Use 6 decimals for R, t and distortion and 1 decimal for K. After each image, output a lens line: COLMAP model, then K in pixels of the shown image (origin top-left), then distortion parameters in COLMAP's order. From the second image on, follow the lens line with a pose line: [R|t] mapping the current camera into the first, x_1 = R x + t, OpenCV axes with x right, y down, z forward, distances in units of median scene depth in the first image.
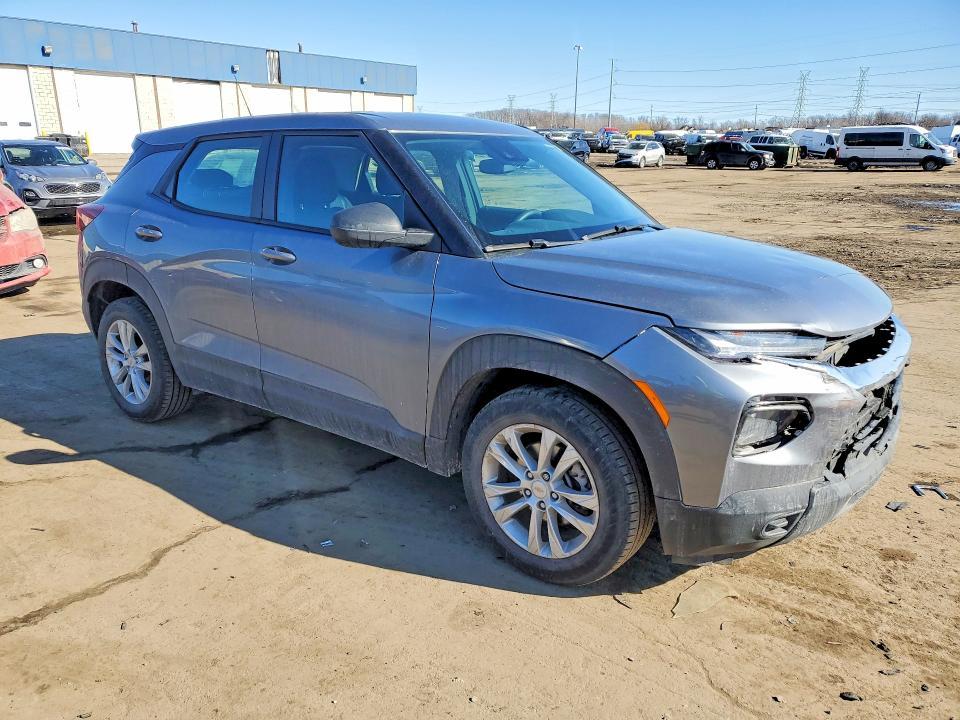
lens RADIAL K [[709.8, 0, 480.0], [0, 709.8, 360.0], [0, 0, 1]] dist [0.002447, 0.001847]
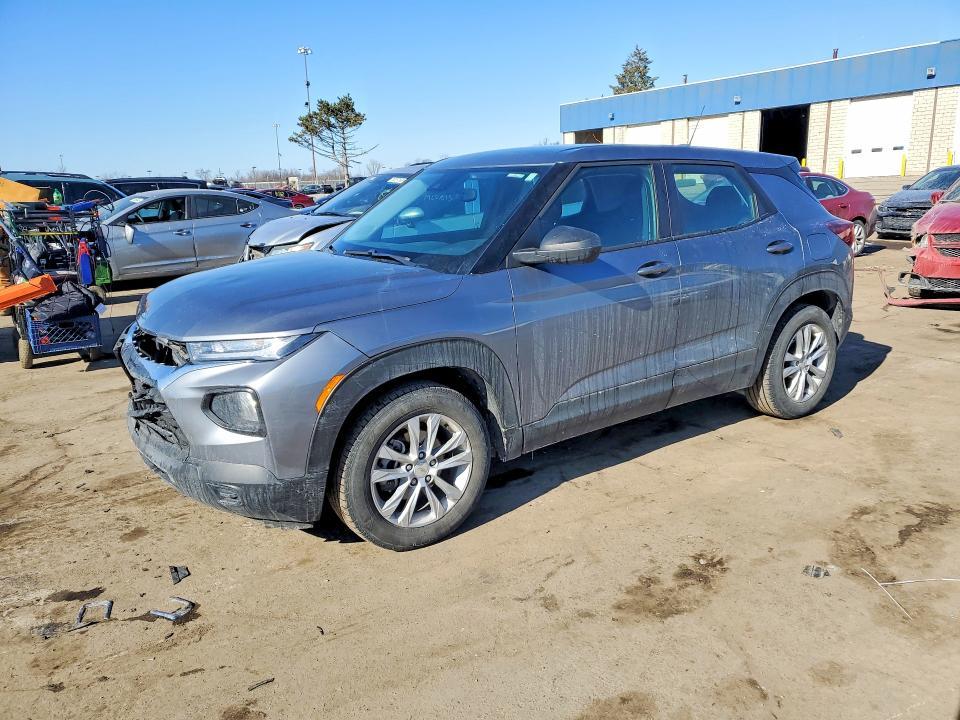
lens RADIAL K [[680.8, 0, 480.0], [0, 680.8, 360.0], [0, 0, 1]] dist [0.001157, 0.001516]
pose [[-0.230725, 0.239568, -0.943066, 1.474149], [-0.233651, 0.927216, 0.292706, -0.471103], [0.944549, 0.287883, -0.157956, 1.659932]]
